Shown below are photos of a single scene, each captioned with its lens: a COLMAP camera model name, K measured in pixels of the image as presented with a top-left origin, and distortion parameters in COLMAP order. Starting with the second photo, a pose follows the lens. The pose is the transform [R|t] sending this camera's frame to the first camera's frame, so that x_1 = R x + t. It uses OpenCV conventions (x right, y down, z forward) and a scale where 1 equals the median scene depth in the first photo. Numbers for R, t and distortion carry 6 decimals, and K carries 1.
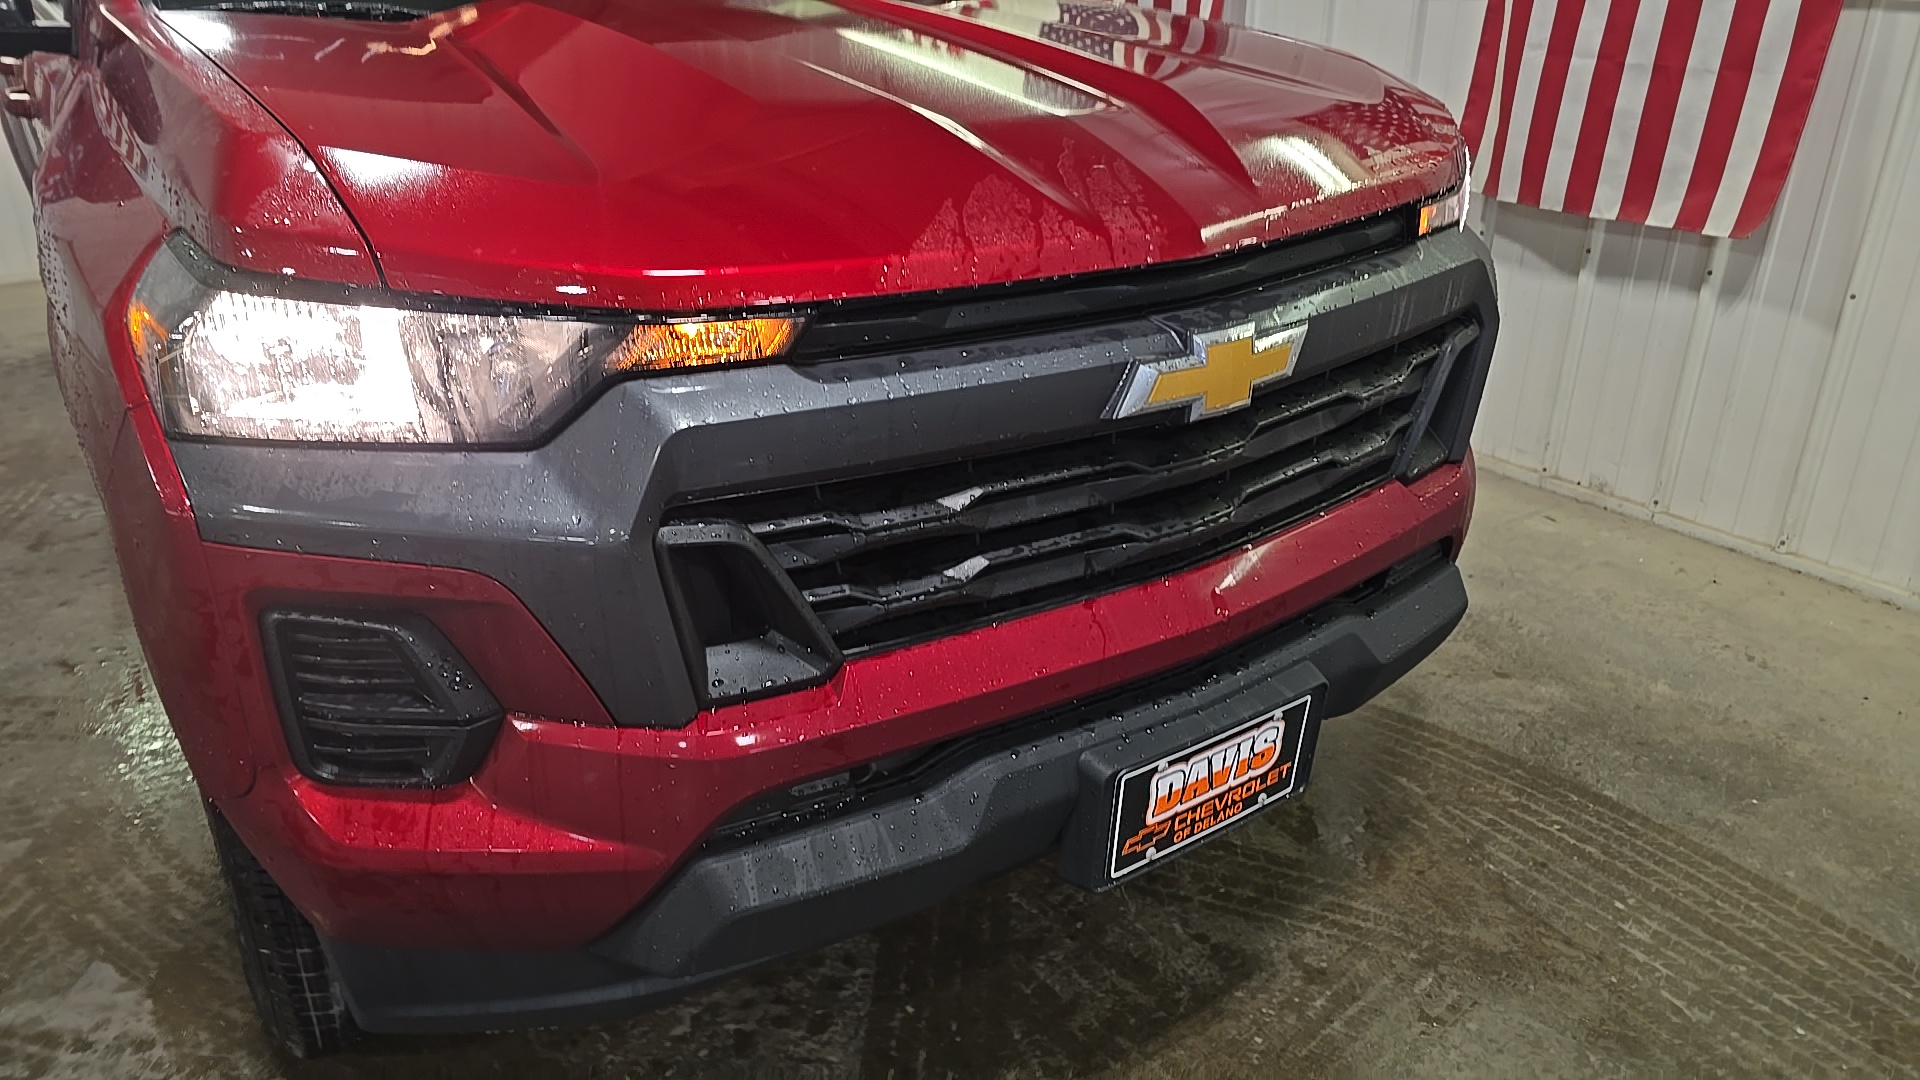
lens RADIAL K [[1271.8, 0, 959.2], [0, 1271.8, 542.4], [0, 0, 1]] dist [0.043909, -0.030981]
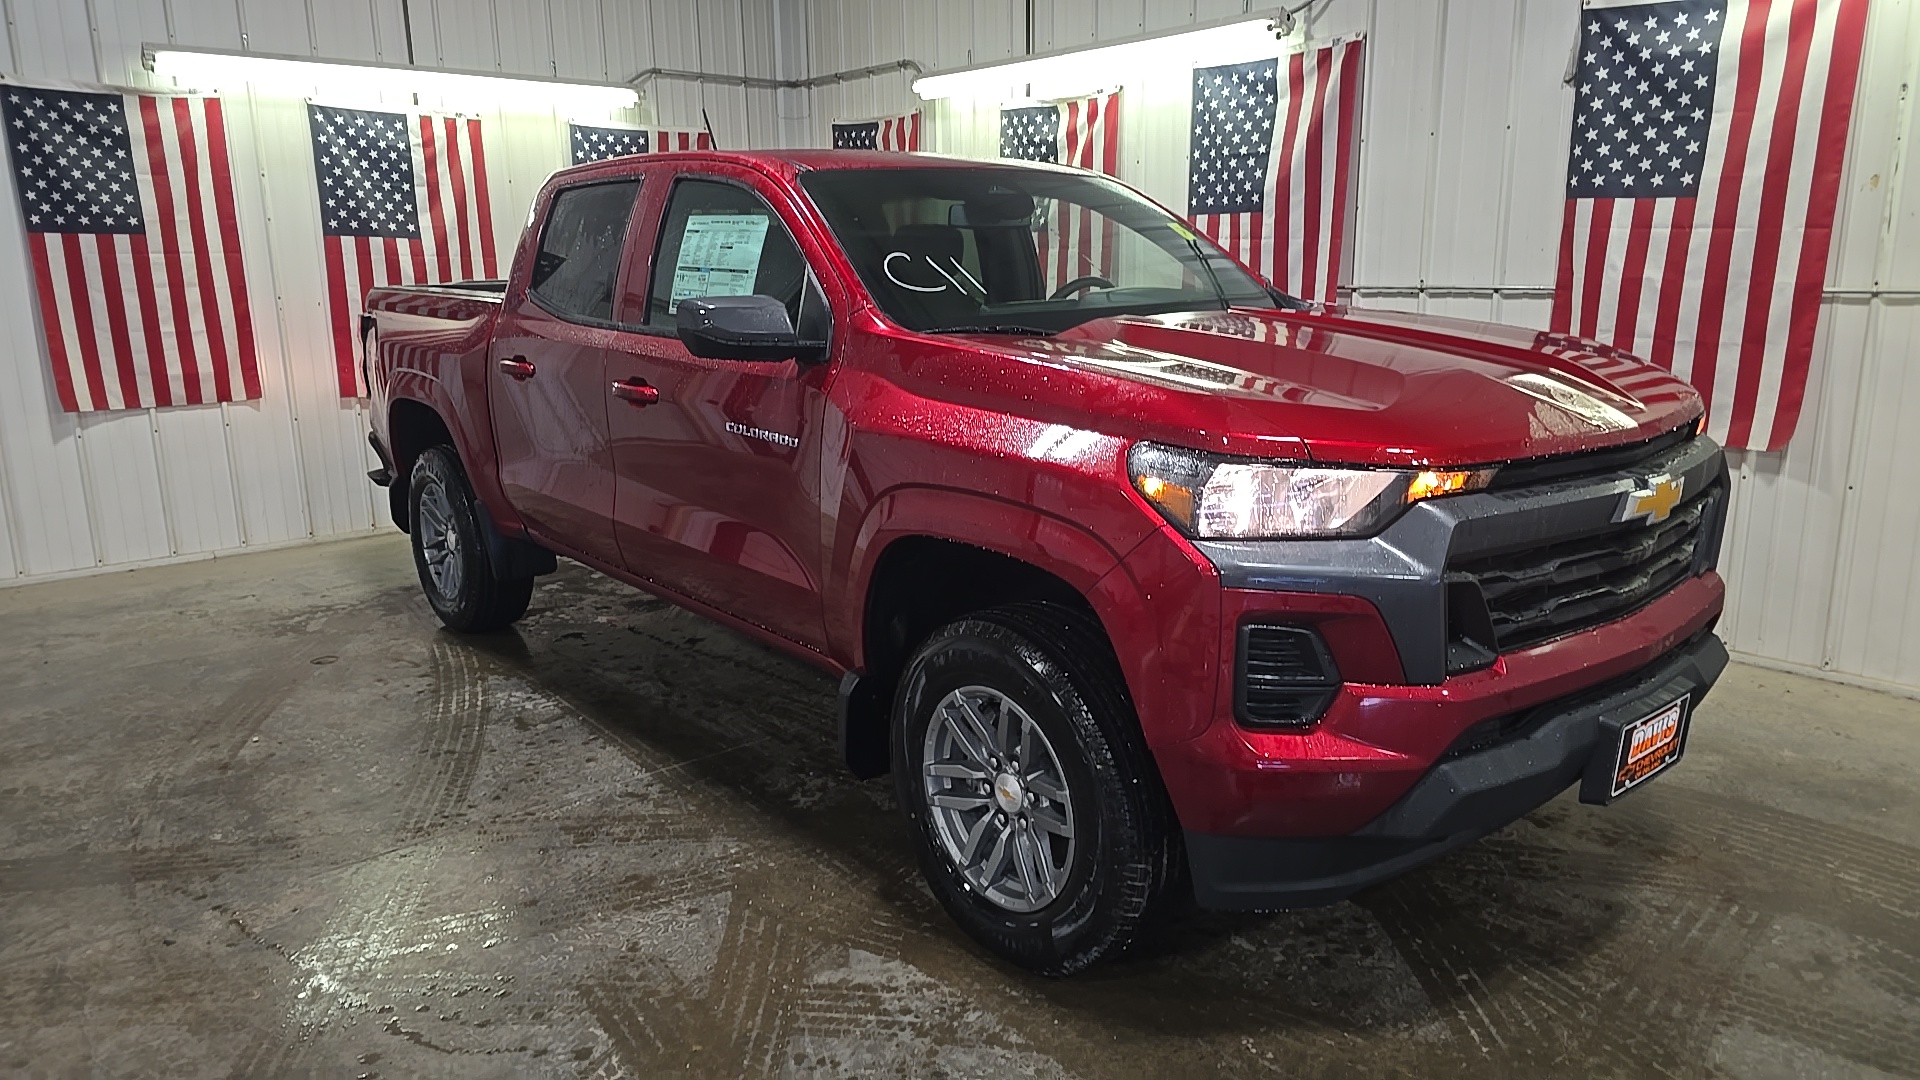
lens RADIAL K [[1271.8, 0, 967.1], [0, 1271.8, 542.1], [0, 0, 1]] dist [0.043909, -0.030981]
pose [[0.995586, -0.030857, 0.088638, -0.727780], [0.048229, 0.978379, -0.201116, 0.192991], [-0.080516, 0.204503, 0.975549, -0.560673]]
